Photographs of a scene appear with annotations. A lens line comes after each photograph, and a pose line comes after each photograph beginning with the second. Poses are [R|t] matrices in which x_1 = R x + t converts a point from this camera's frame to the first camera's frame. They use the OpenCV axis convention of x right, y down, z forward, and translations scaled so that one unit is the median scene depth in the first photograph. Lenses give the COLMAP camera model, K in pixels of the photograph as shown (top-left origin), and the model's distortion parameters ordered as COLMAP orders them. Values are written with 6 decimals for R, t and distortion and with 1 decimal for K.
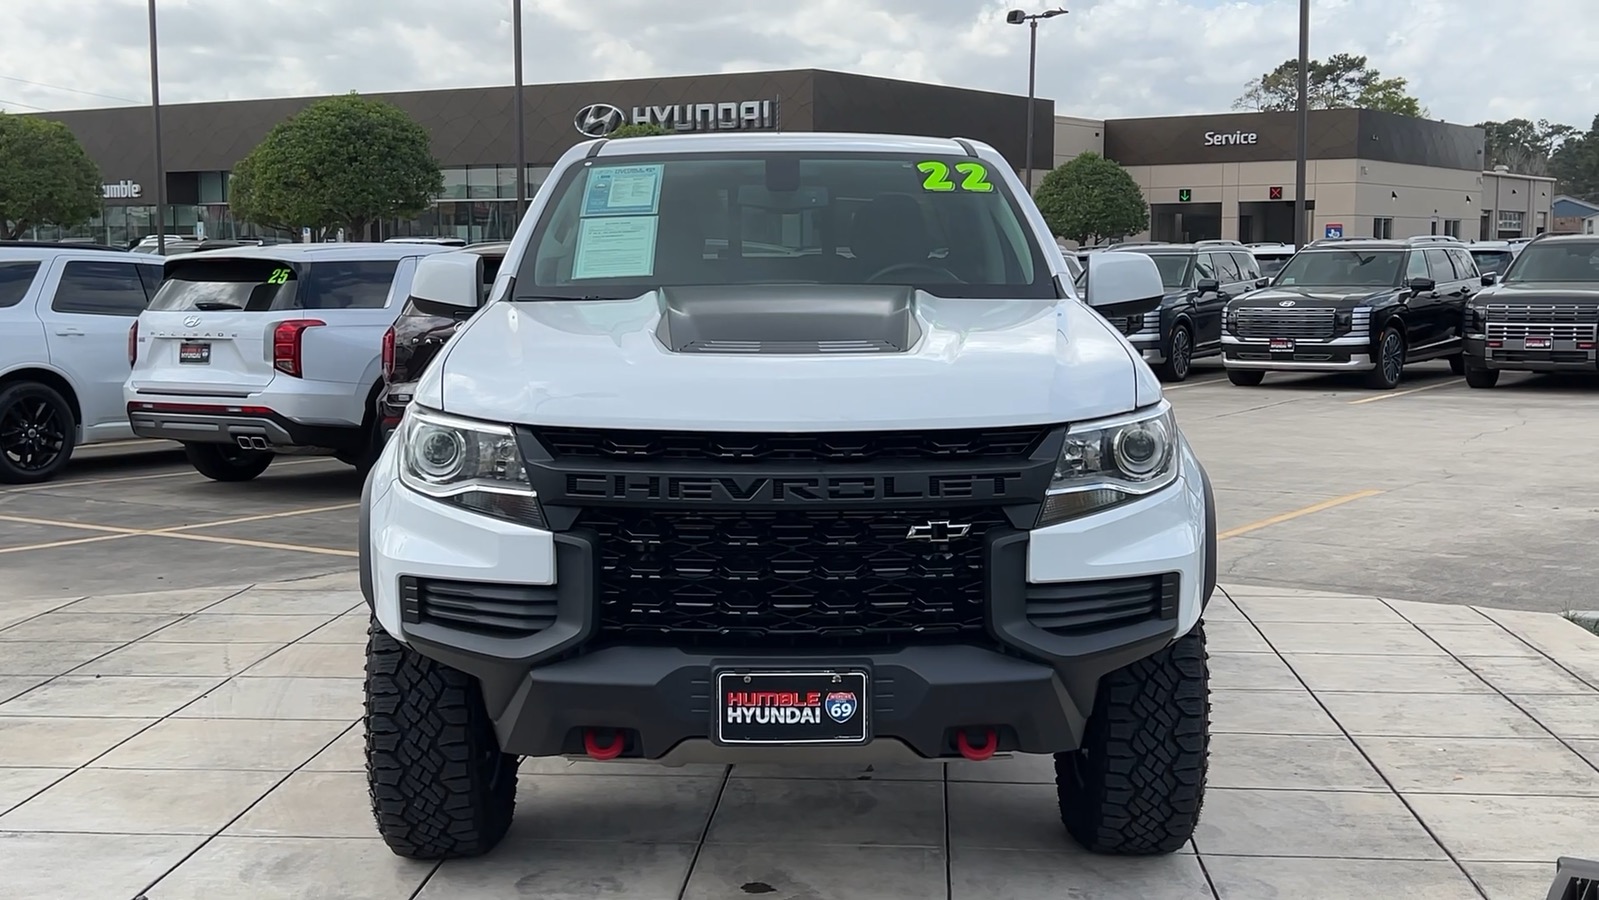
lens RADIAL K [[1962.9, 0, 799.5], [0, 1962.9, 450.0], [0, 0, 1]] dist [0.184551, -0.544012]
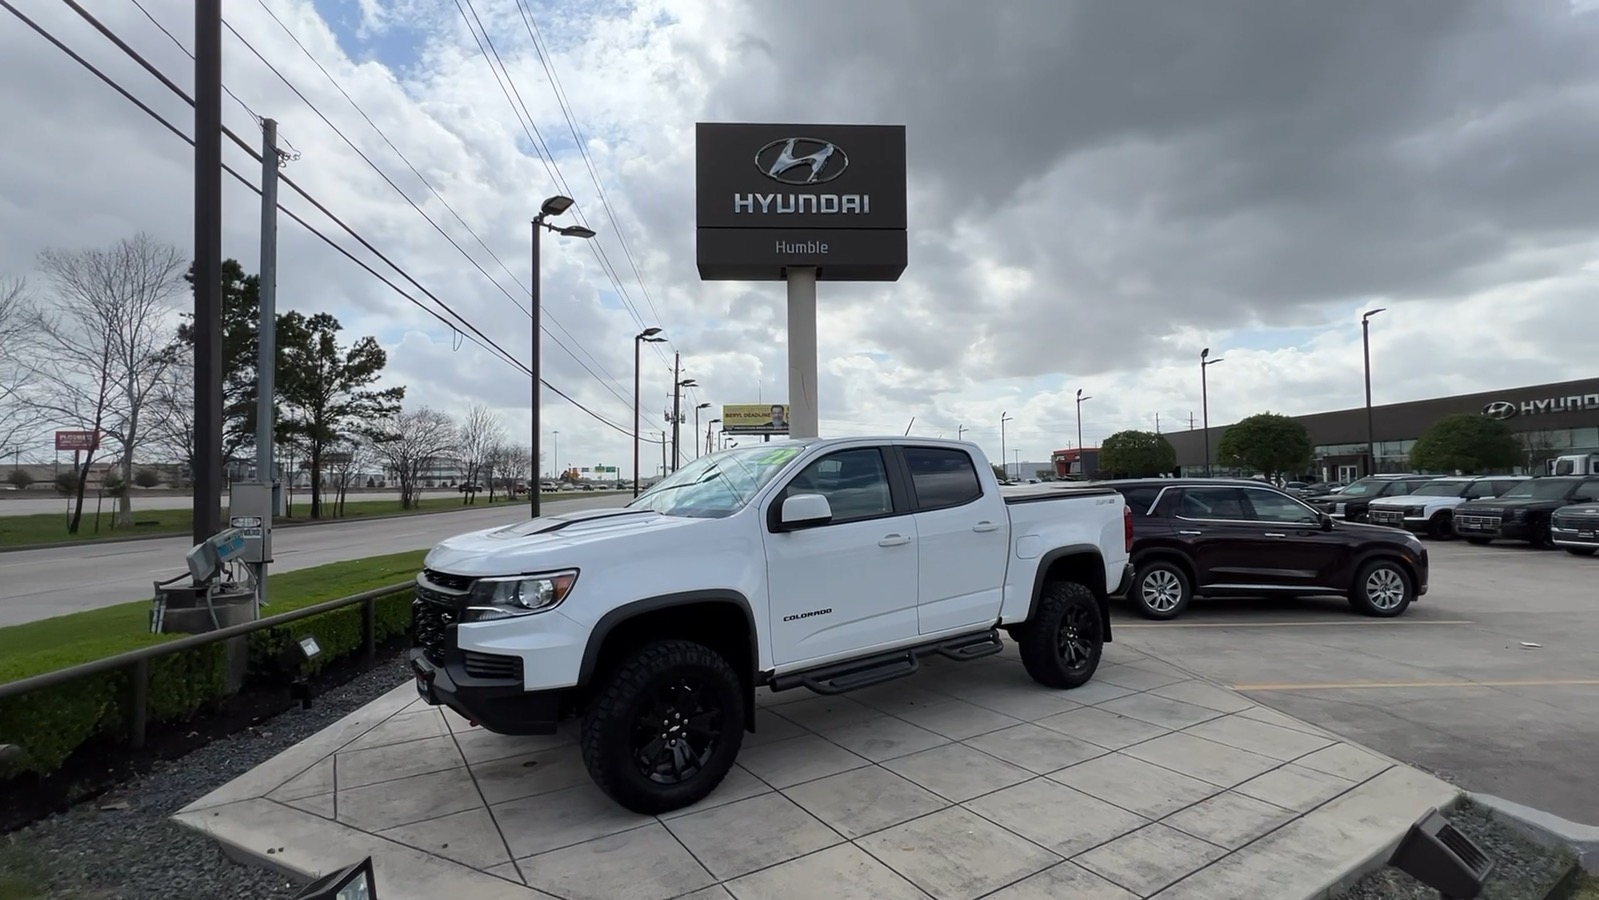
lens RADIAL K [[731.1, 0, 800.2], [0, 731.1, 454.9], [0, 0, 1]] dist [-0.000382, 0.000707]
pose [[0.595904, -0.037975, -0.802157, 0.709809], [-0.071404, 0.992419, -0.100026, -0.064774], [0.799875, 0.116883, 0.588675, 0.564382]]
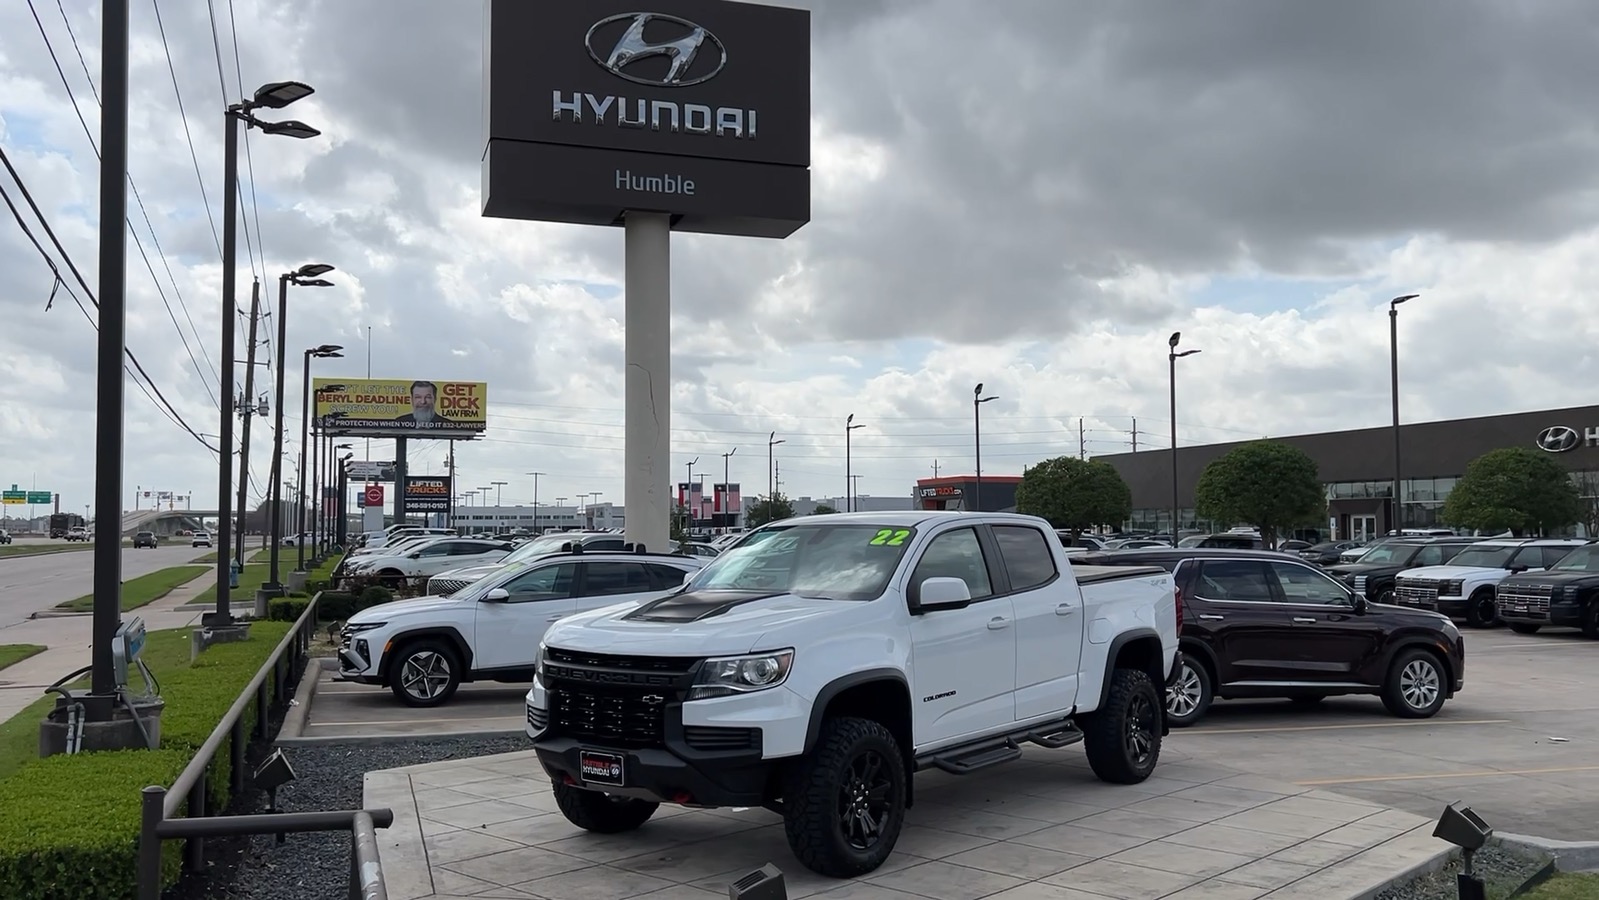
lens RADIAL K [[1372.3, 0, 800.1], [0, 1372.3, 452.9], [0, 0, 1]] dist [0.077338, -0.126746]
pose [[0.782332, -0.034805, -0.621889, 0.883234], [-0.063439, 0.988793, -0.135145, -0.028121], [0.619623, 0.145180, 0.771356, -0.154772]]
